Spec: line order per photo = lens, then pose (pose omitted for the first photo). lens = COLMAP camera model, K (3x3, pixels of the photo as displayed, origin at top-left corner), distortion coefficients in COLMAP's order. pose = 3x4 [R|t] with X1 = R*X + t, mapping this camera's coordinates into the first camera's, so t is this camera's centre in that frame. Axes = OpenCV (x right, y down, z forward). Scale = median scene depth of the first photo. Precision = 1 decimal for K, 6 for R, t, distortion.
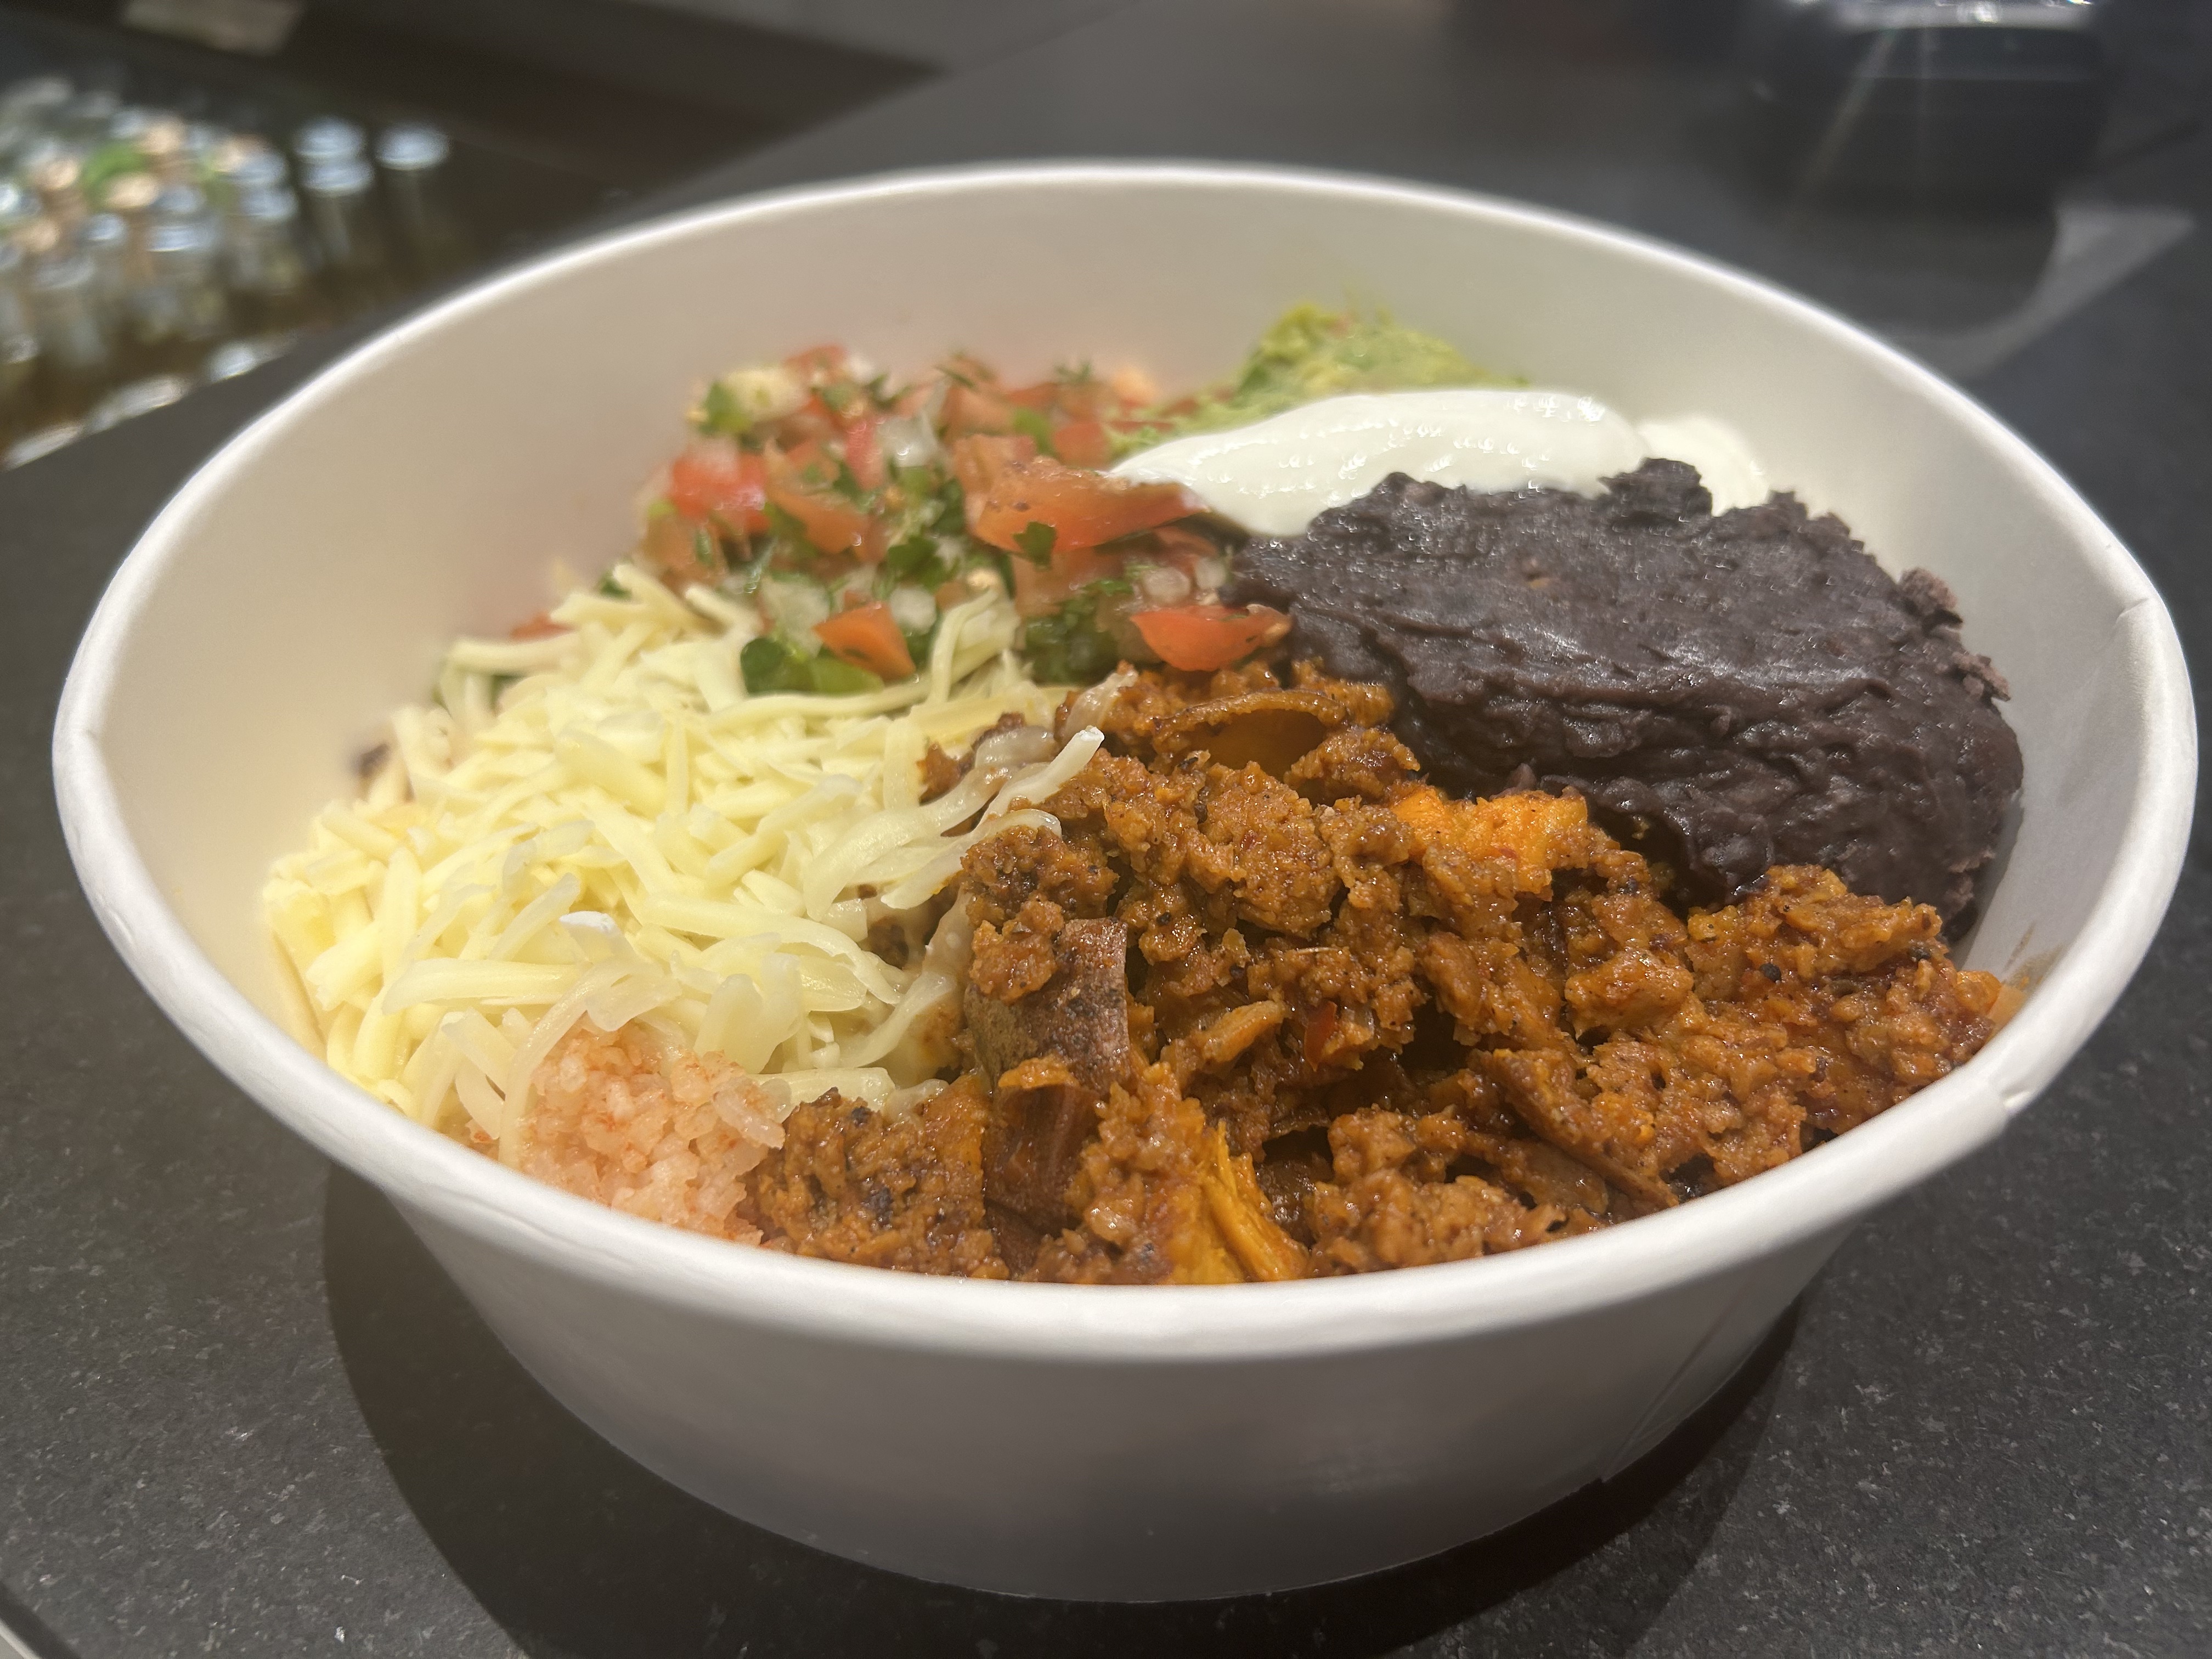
lens RADIAL K [[1717.7, 0, 1106.0], [0, 1717.7, 829.5], [0, 0, 1]] dist [0.156698, -0.407884]
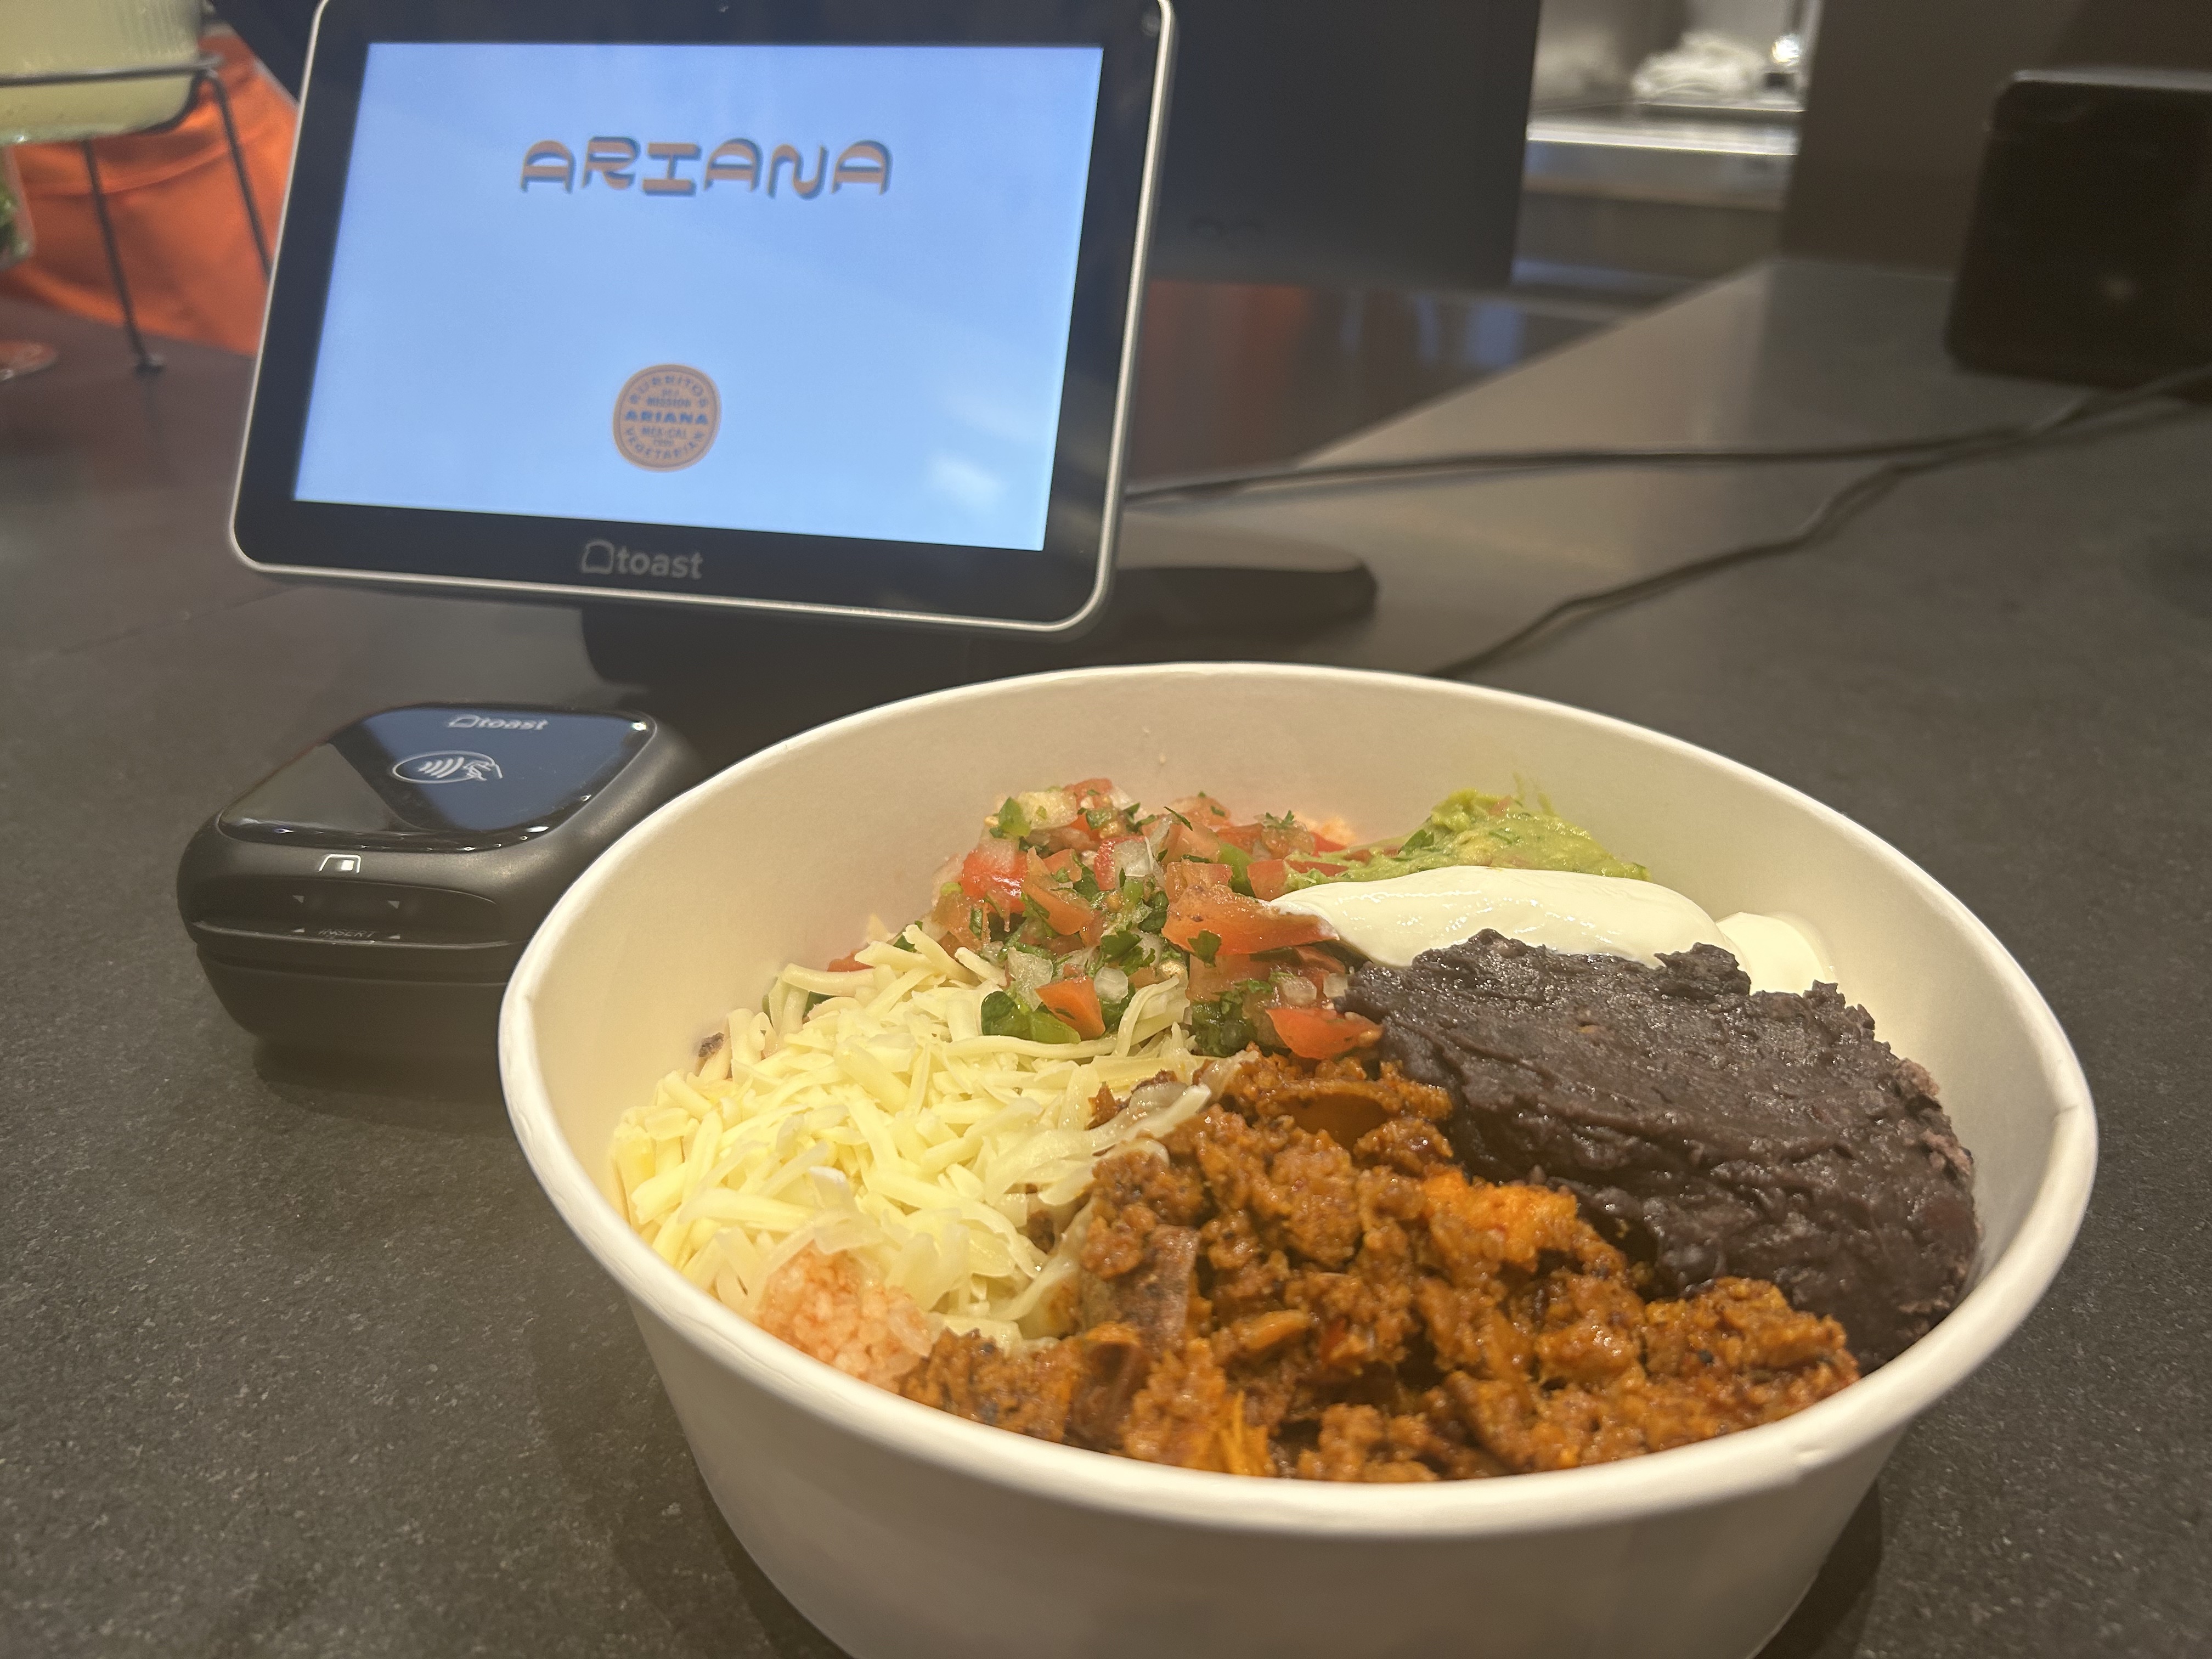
lens RADIAL K [[1717.7, 0, 1106.0], [0, 1717.7, 829.5], [0, 0, 1]] dist [0.156698, -0.407884]
pose [[0.974813, 0.109449, -0.194323, 0.151750], [-0.149694, 0.966970, -0.206302, 0.035232], [0.165325, 0.230194, 0.958999, -0.347117]]
